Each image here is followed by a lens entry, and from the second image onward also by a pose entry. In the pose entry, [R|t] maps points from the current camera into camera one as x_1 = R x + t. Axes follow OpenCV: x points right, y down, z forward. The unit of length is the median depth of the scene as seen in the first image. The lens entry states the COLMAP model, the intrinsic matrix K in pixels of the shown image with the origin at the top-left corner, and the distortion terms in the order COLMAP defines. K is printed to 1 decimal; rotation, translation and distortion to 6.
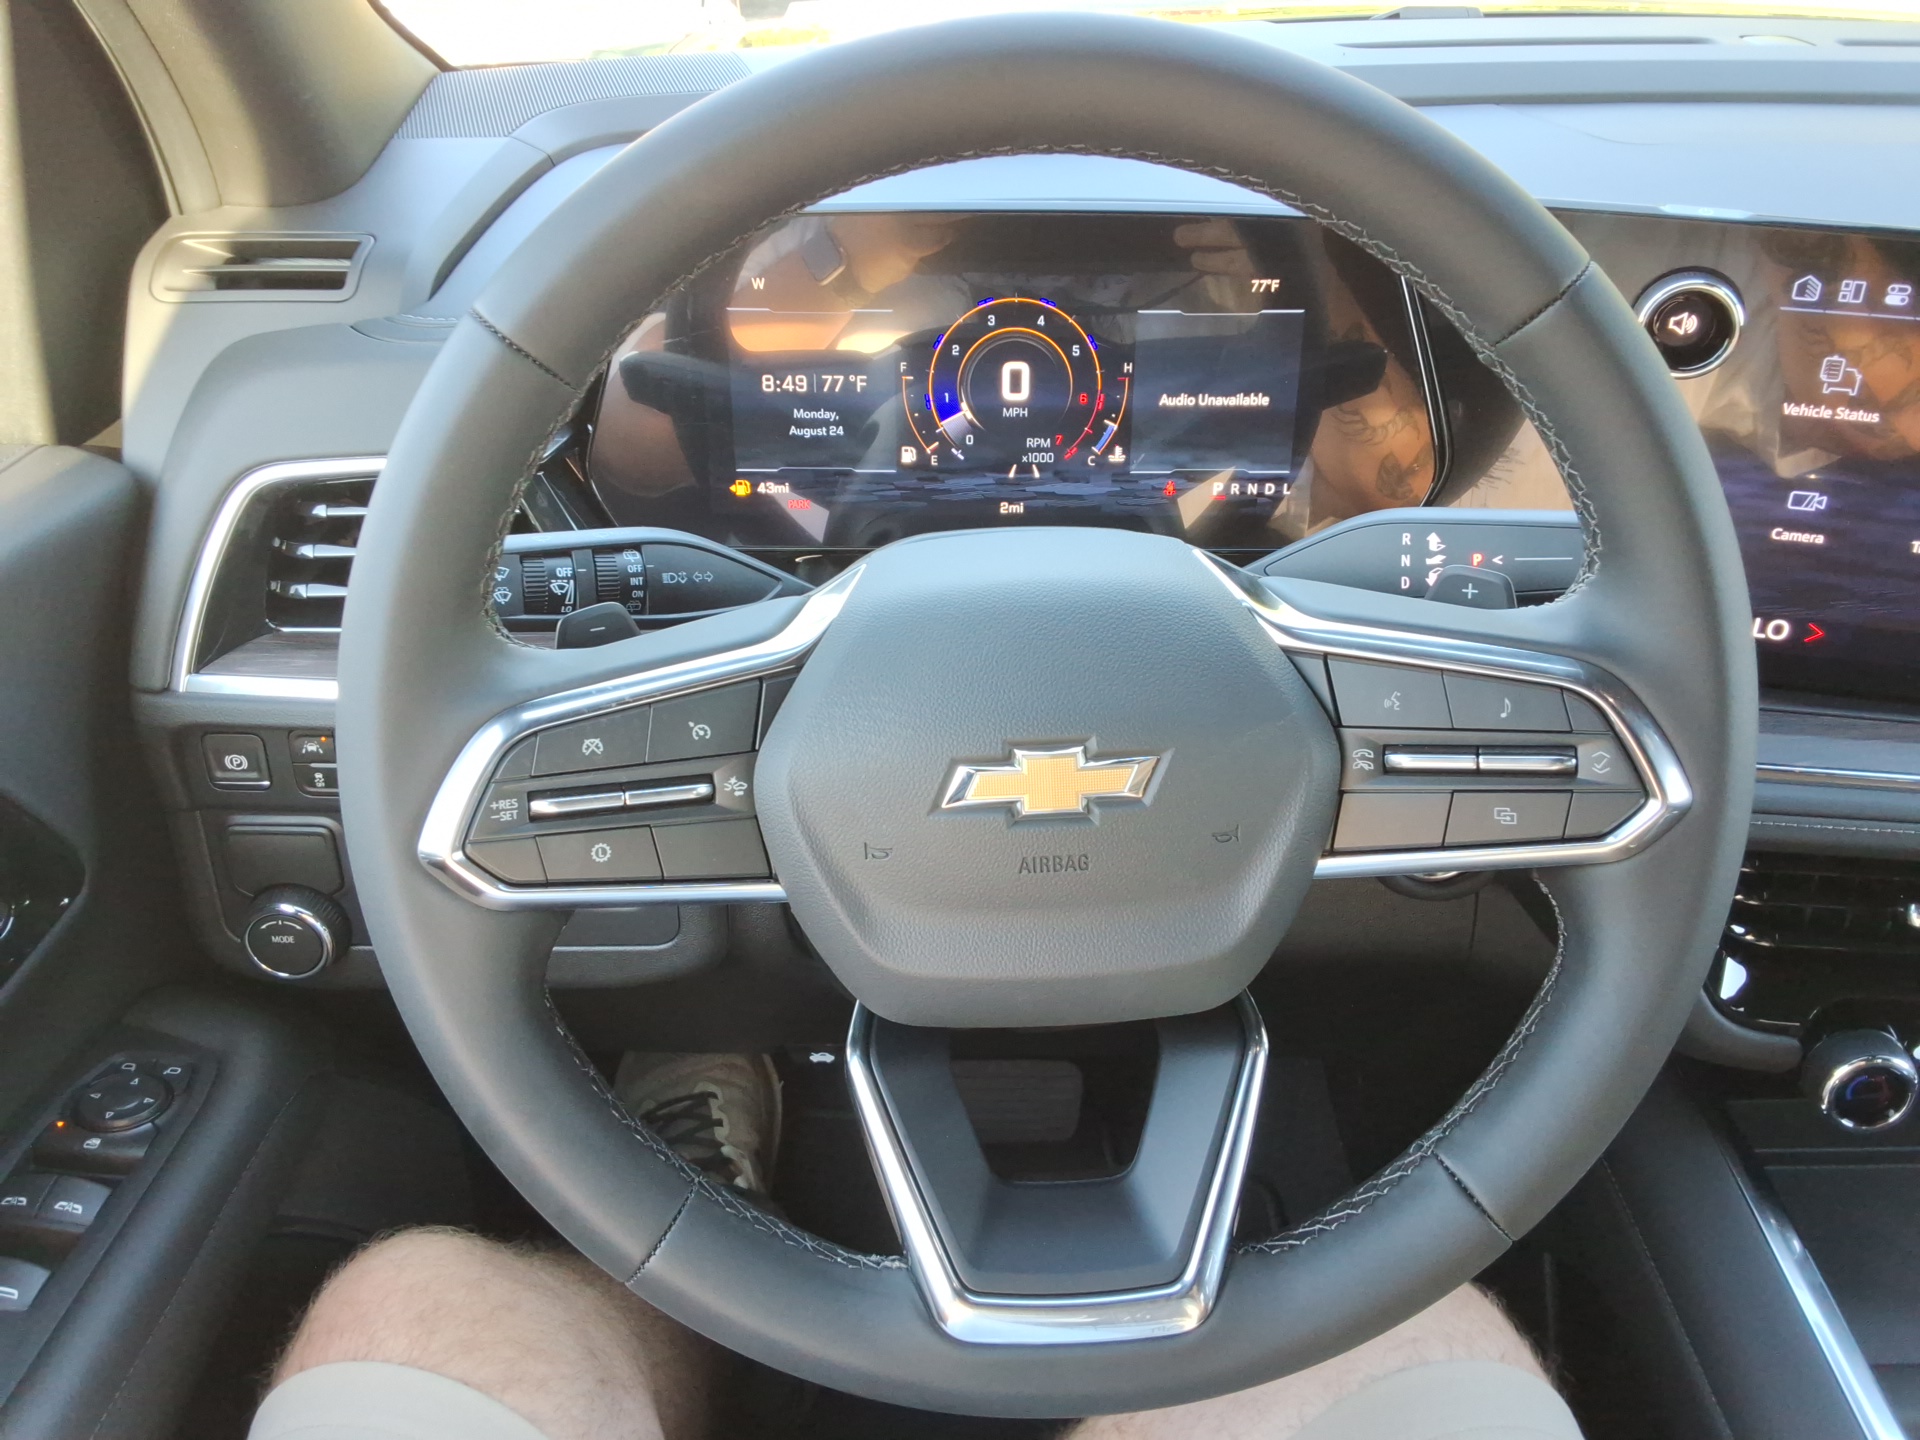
lens RADIAL K [[1548.8, 0, 963.4], [0, 1548.8, 711.8], [0, 0, 1]] dist [0.094704, -0.153247]
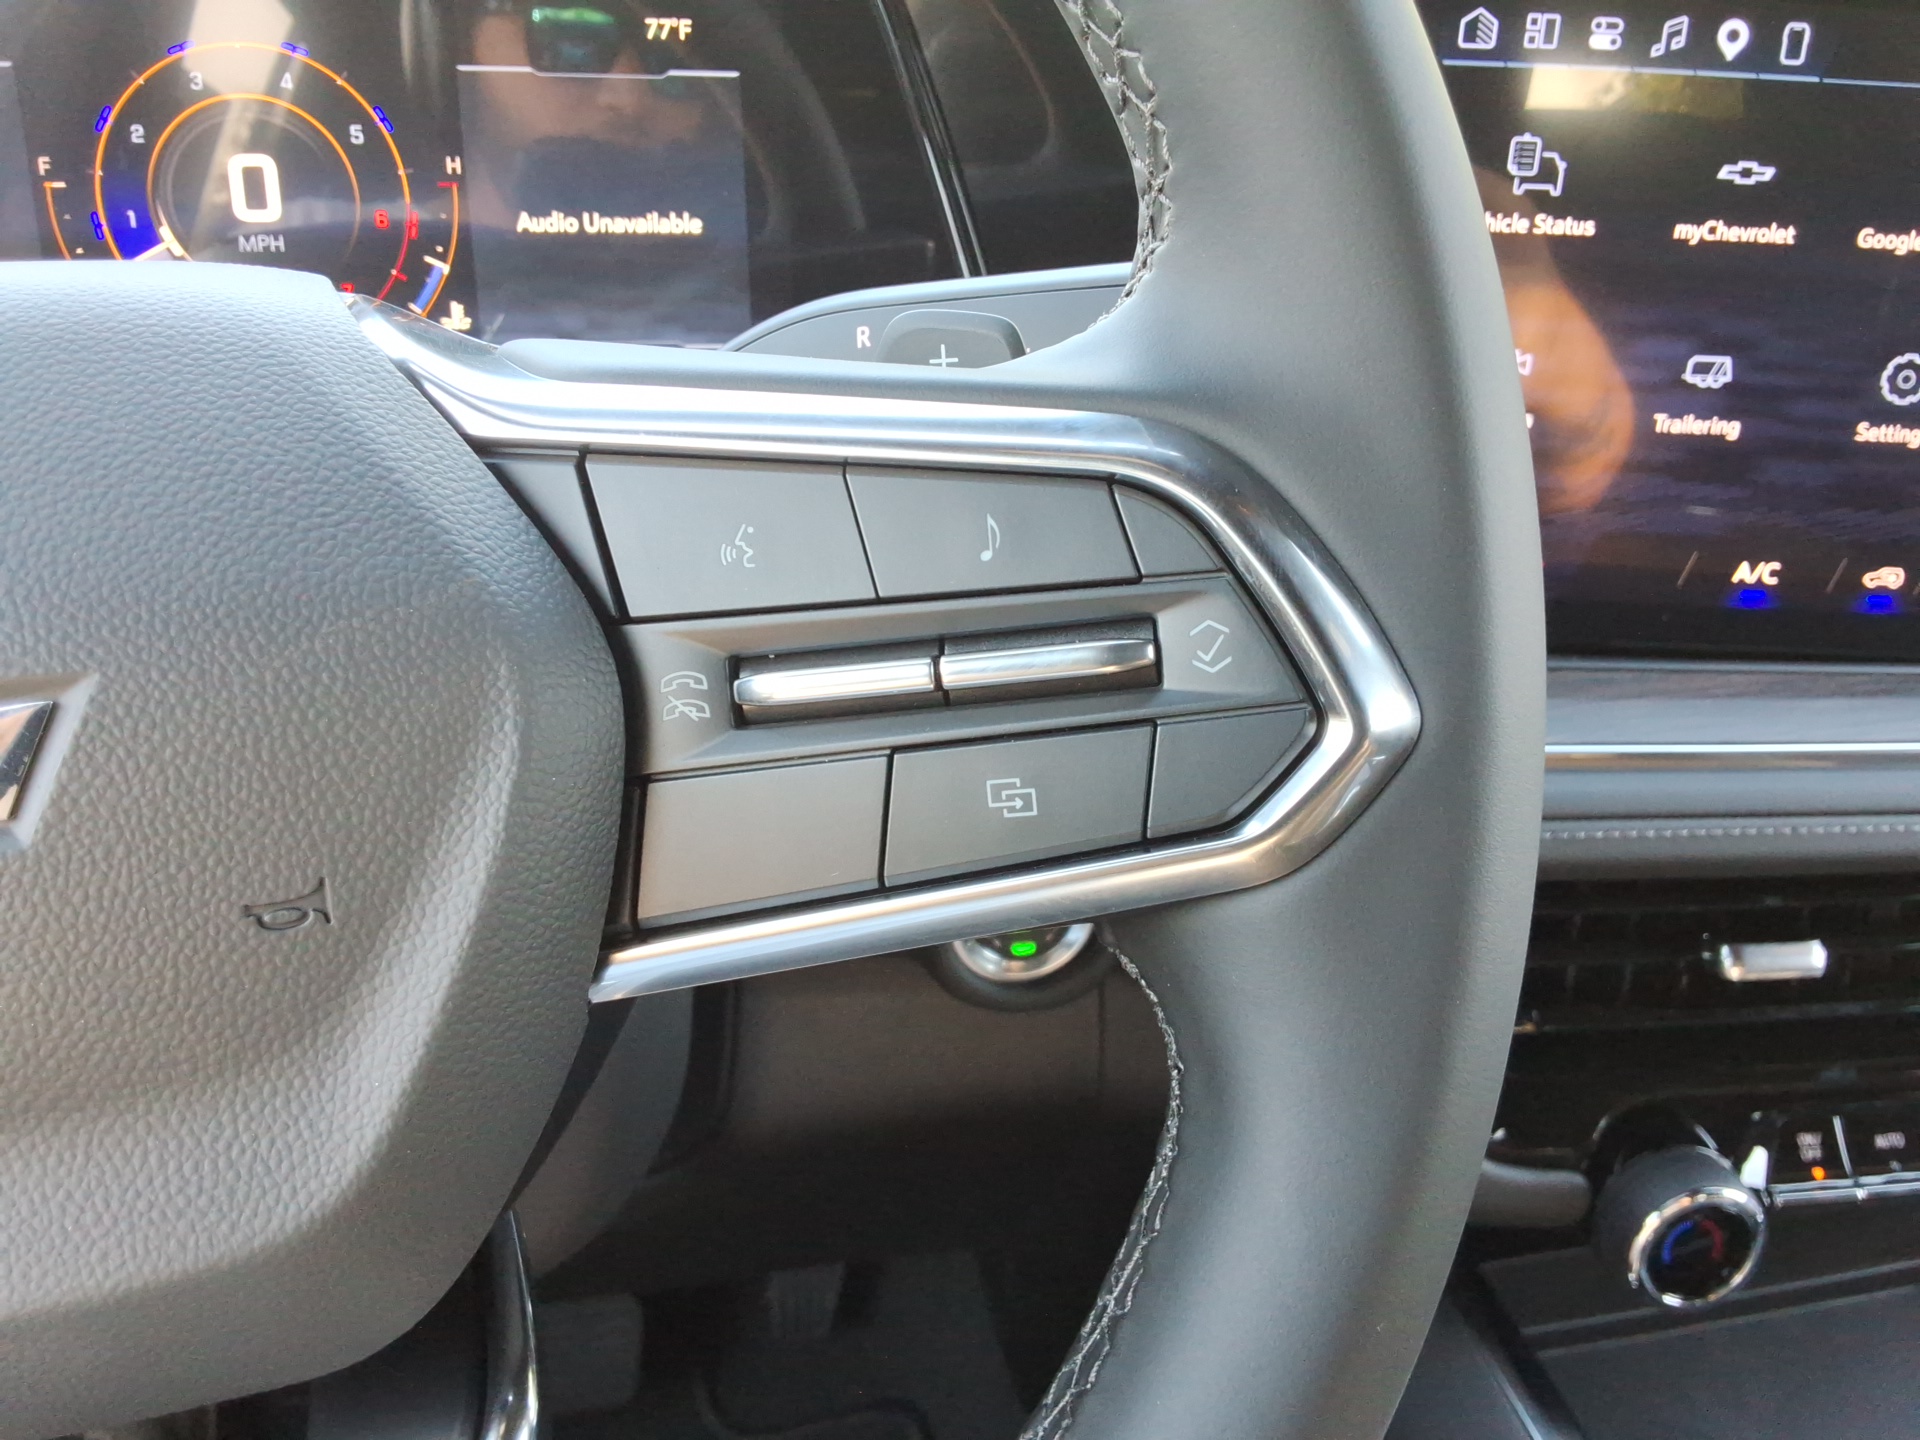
lens RADIAL K [[1594.0, 0, 968.4], [0, 1594.0, 710.0], [0, 0, 1]] dist [0.027381, -0.074345]
pose [[0.978969, -0.063777, 0.193785, 0.172031], [0.080134, 0.993746, -0.077771, 0.050961], [-0.187613, 0.091665, 0.977956, 0.395984]]
